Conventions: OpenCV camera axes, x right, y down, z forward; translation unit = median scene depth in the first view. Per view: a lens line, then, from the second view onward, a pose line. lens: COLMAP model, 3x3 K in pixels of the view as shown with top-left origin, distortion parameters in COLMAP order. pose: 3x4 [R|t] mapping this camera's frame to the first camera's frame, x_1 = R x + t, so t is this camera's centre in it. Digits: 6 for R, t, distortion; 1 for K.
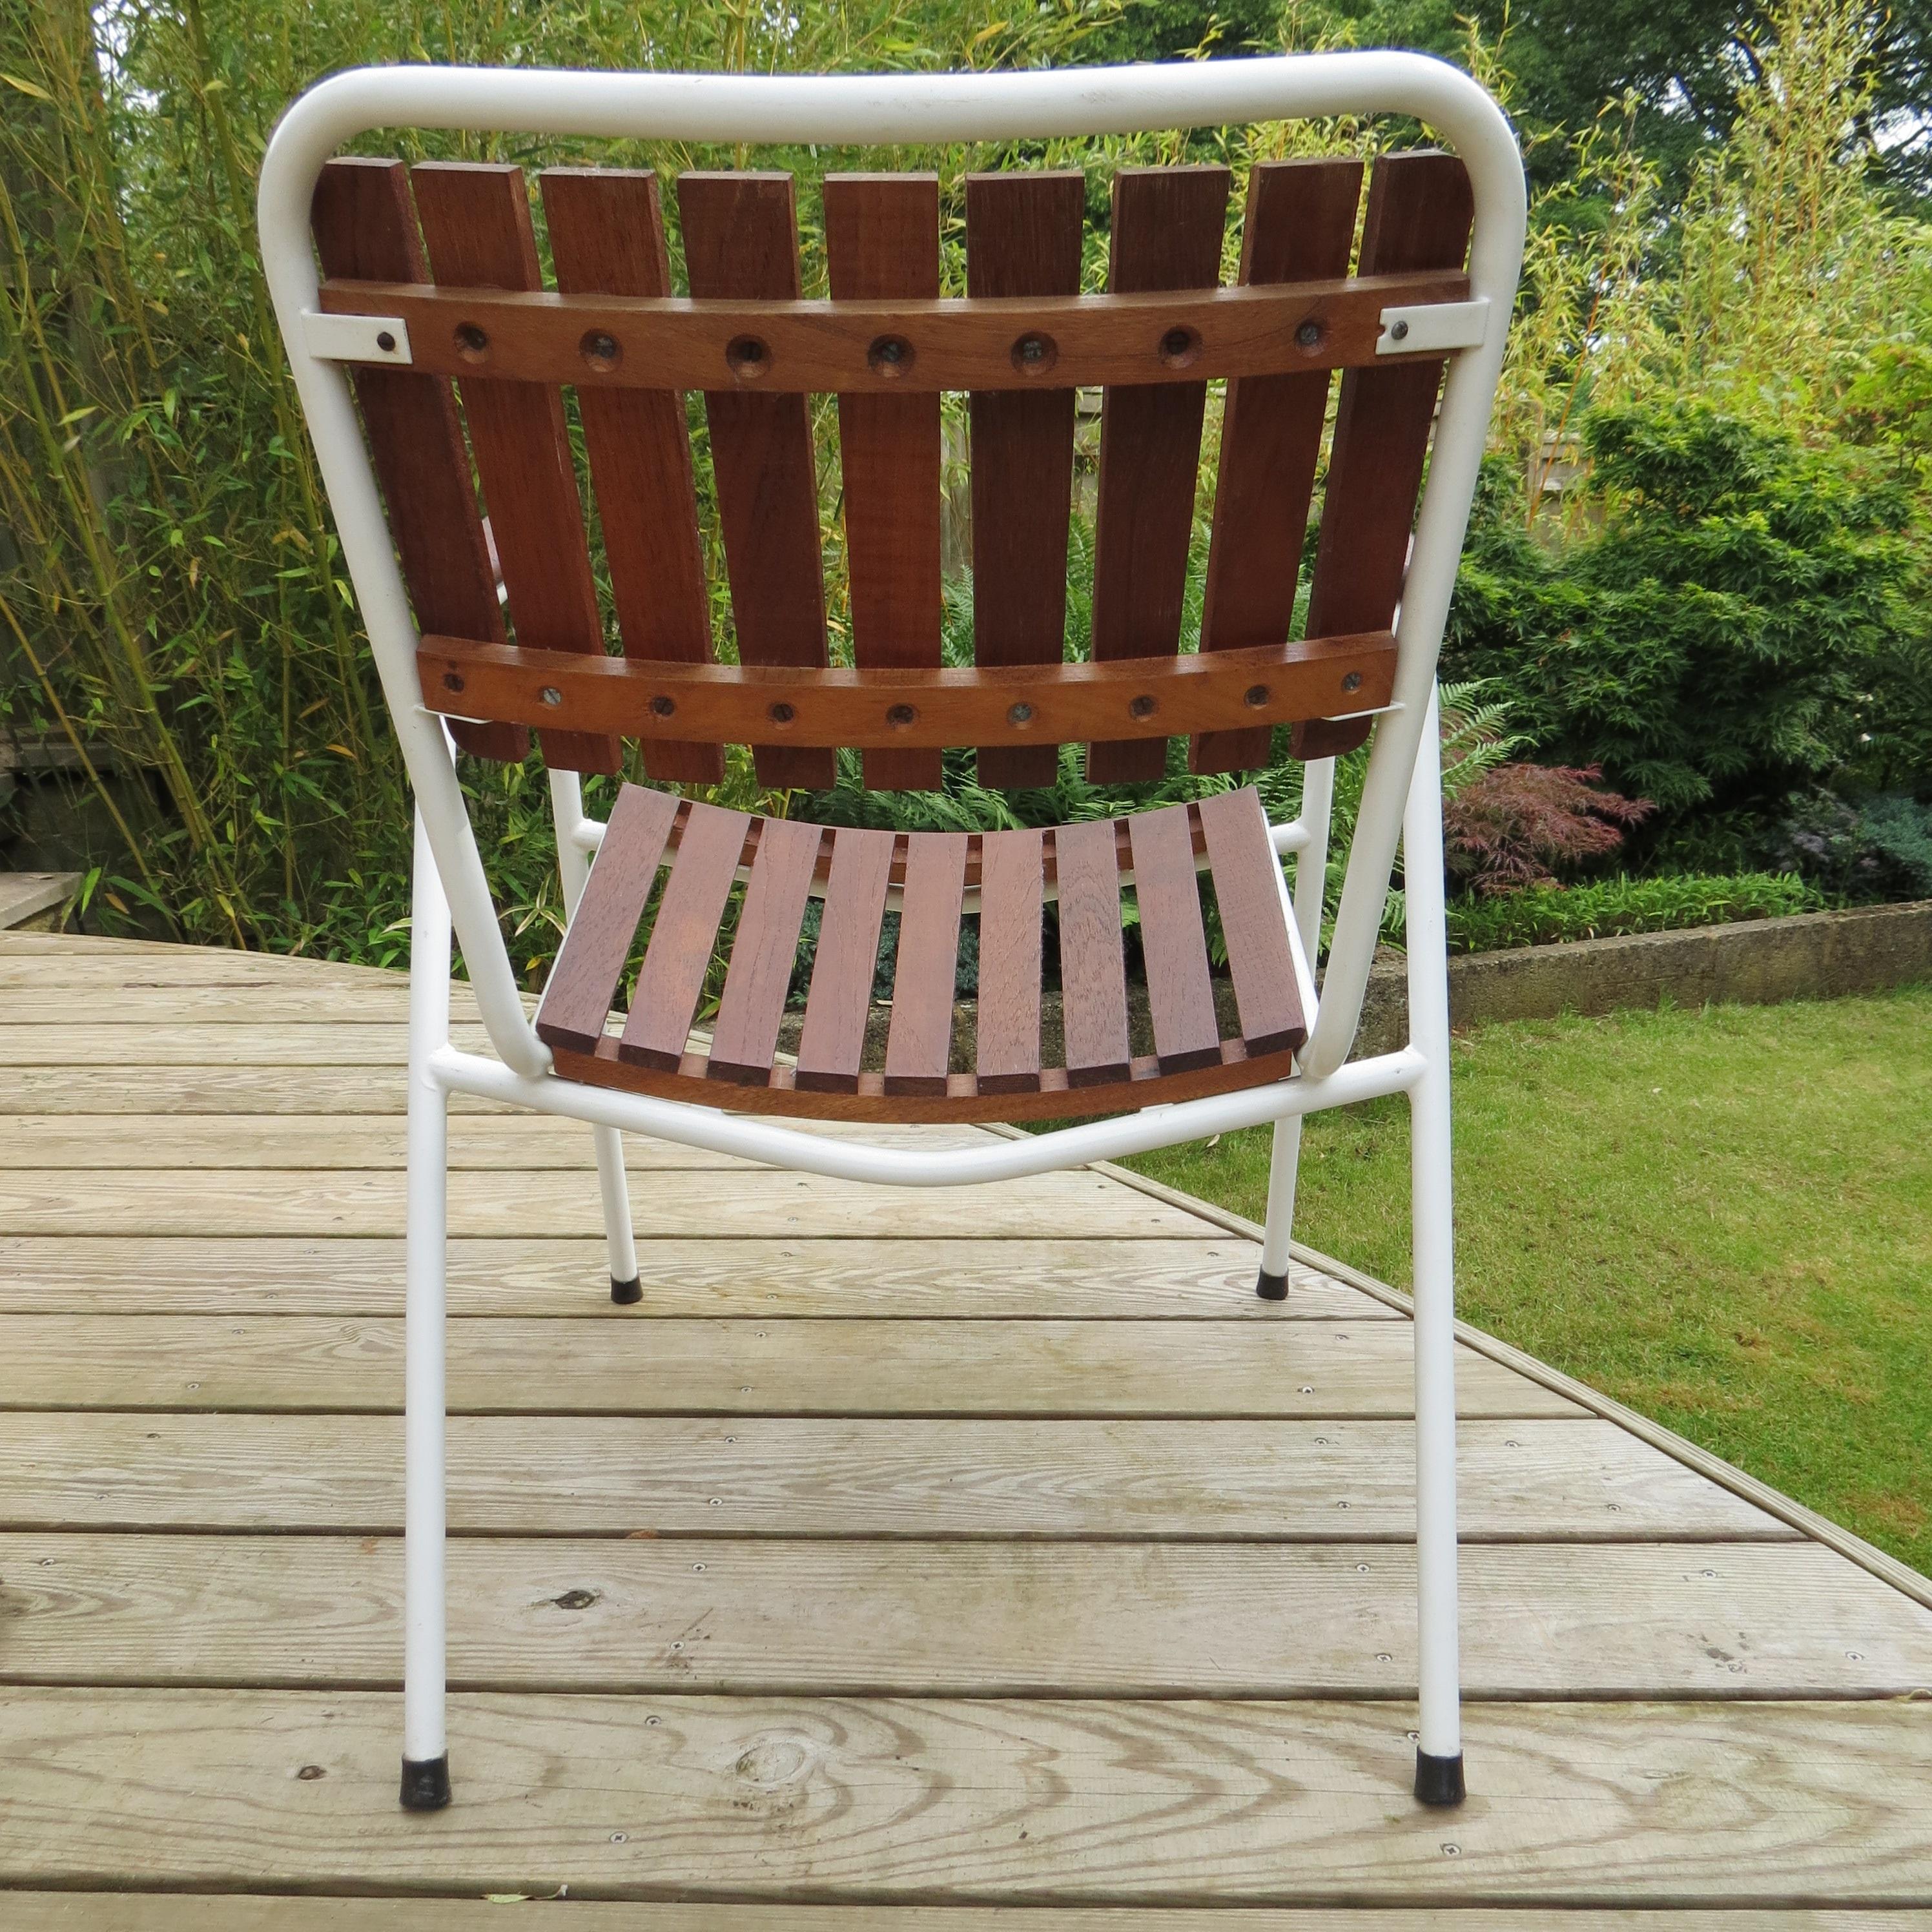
lens RADIAL K [[1852.3, 0, 961.2], [0, 1852.3, 975.6], [0, 0, 1]] dist [-0.018062, 0.000000]
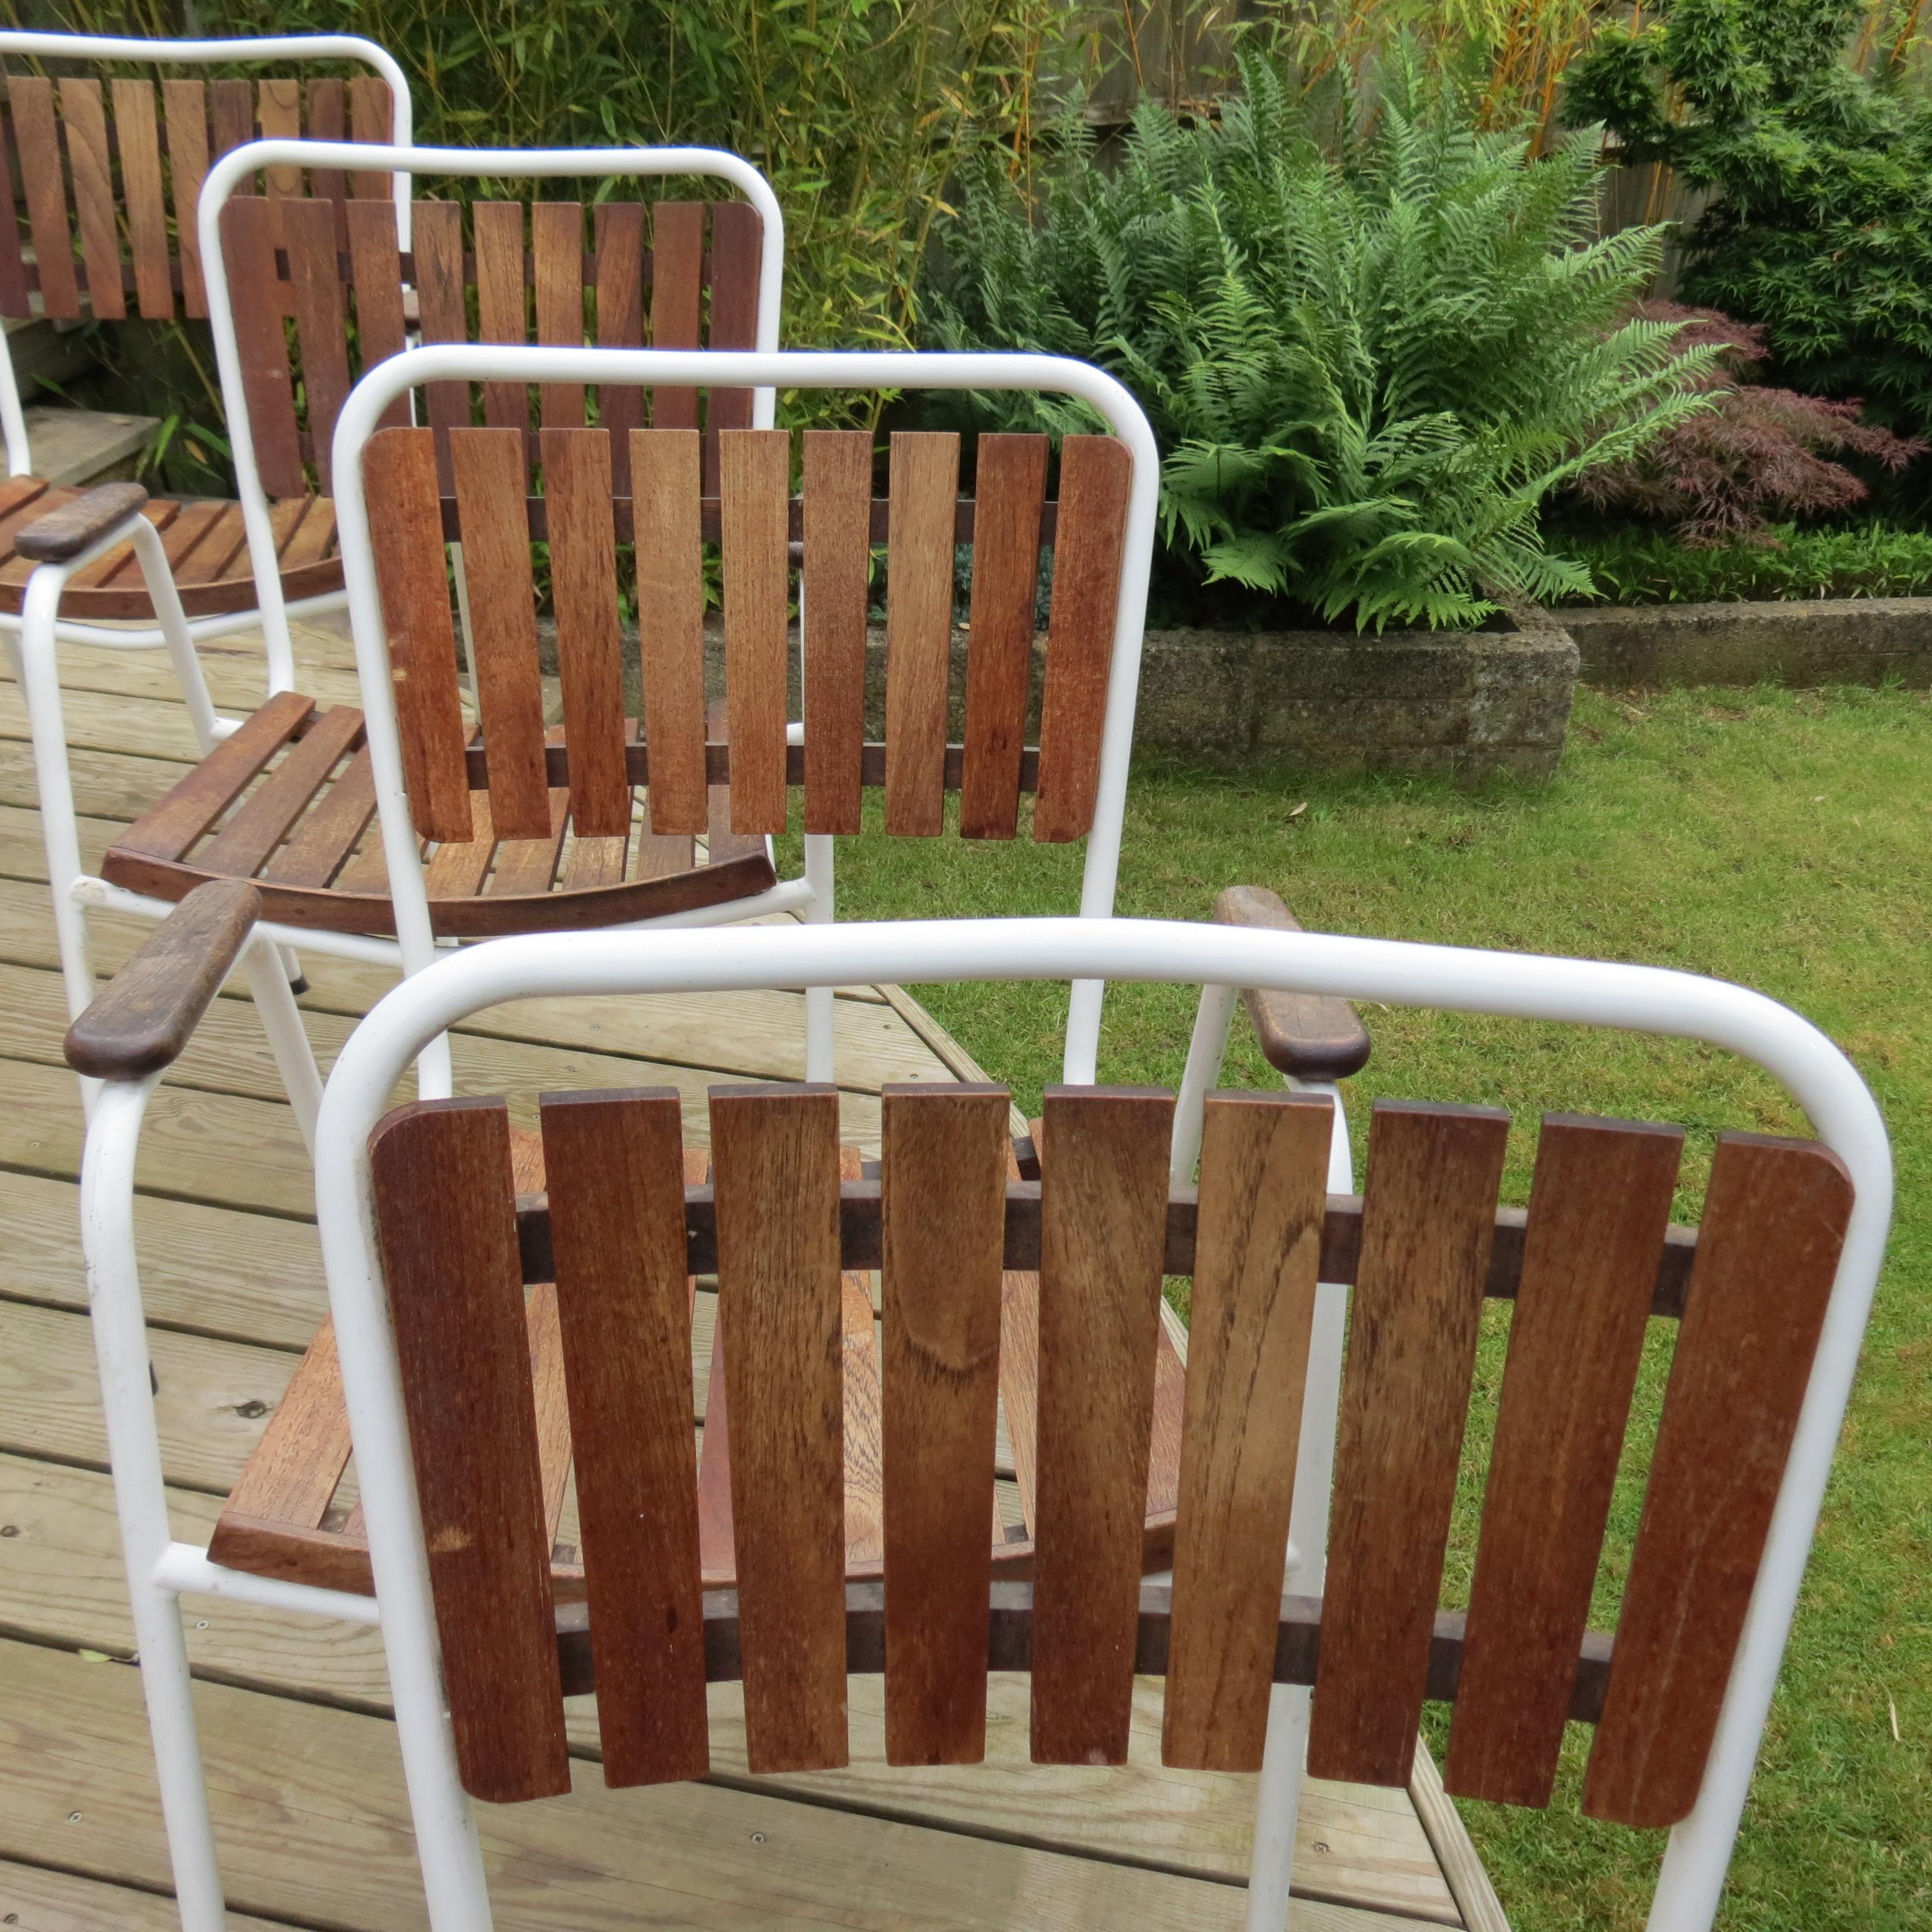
lens RADIAL K [[2063.0, 0, 971.0], [0, 2063.0, 959.1], [0, 0, 1]] dist [-0.030347, 0.000000]
pose [[0.984427, 0.130102, -0.118224, 0.122879], [-0.095028, 0.959621, 0.264758, -0.115198], [0.147896, -0.249401, 0.957040, -0.059119]]
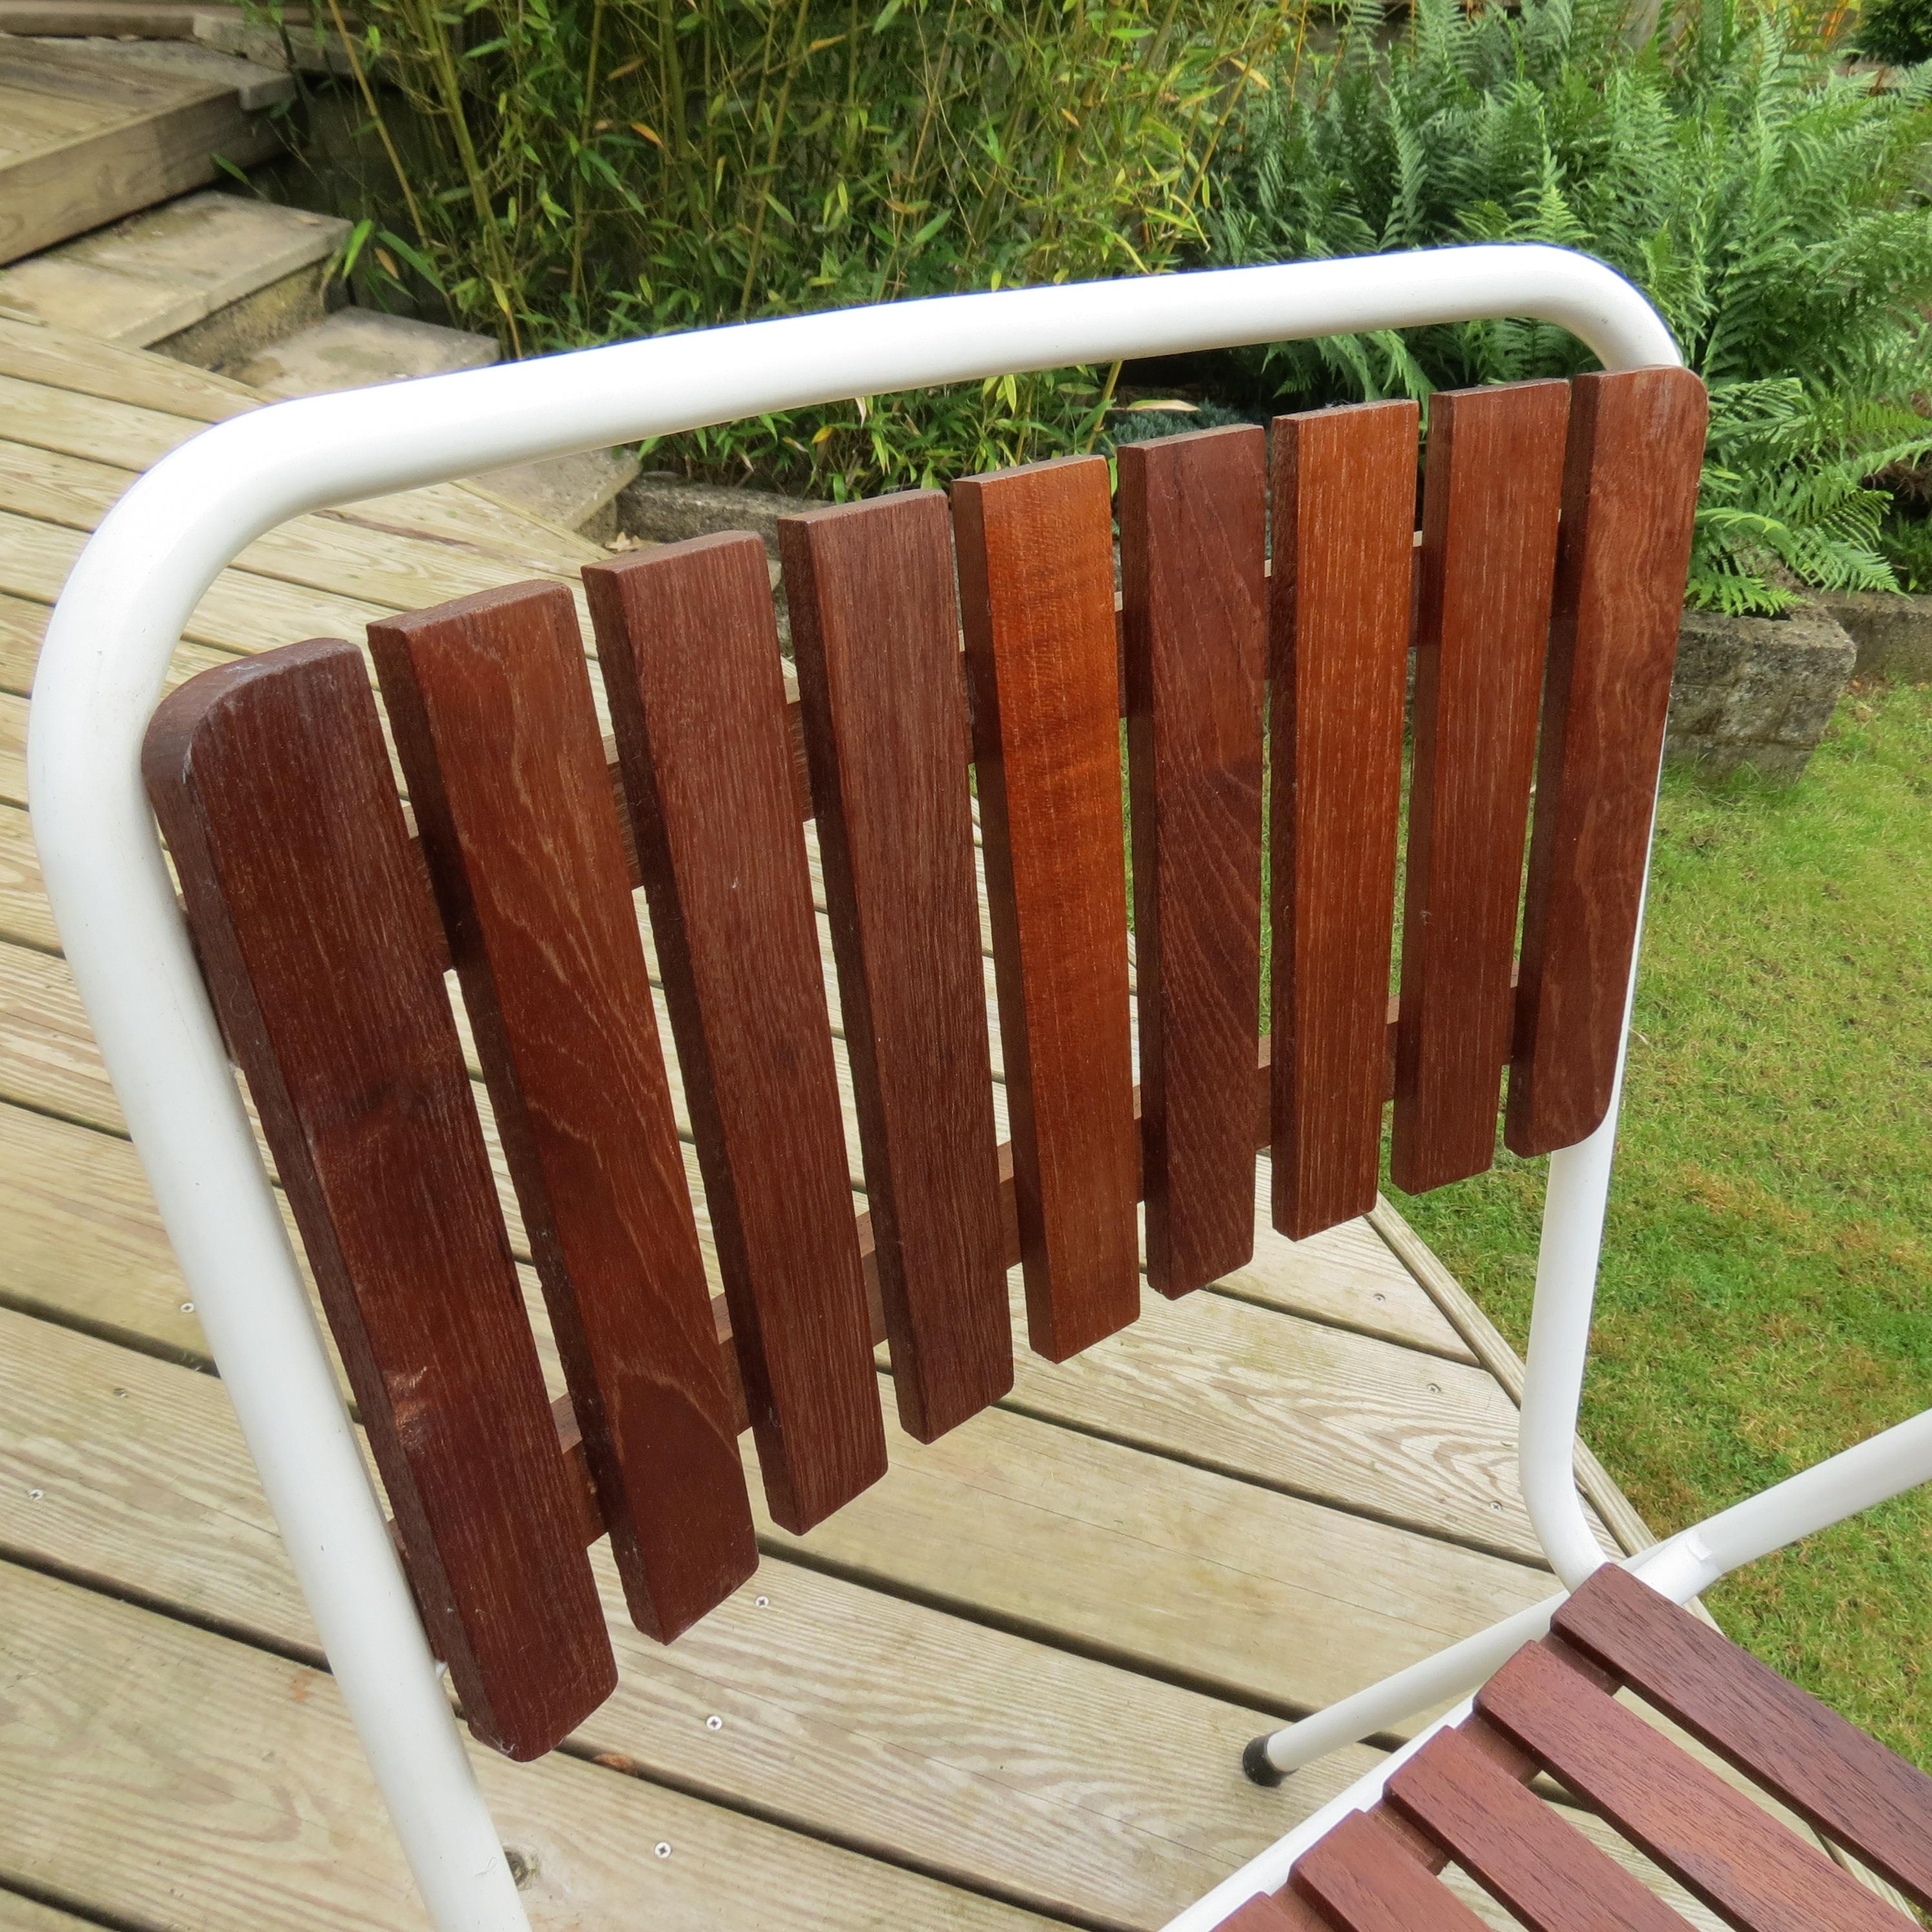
lens RADIAL K [[1852.3, 0, 972.1], [0, 1852.3, 962.1], [0, 0, 1]] dist [-0.018062, 0.000000]
pose [[0.962228, 0.250580, -0.106430, -0.006781], [-0.197851, 0.912174, 0.358879, -0.112931], [0.187010, -0.324266, 0.927296, 0.124893]]
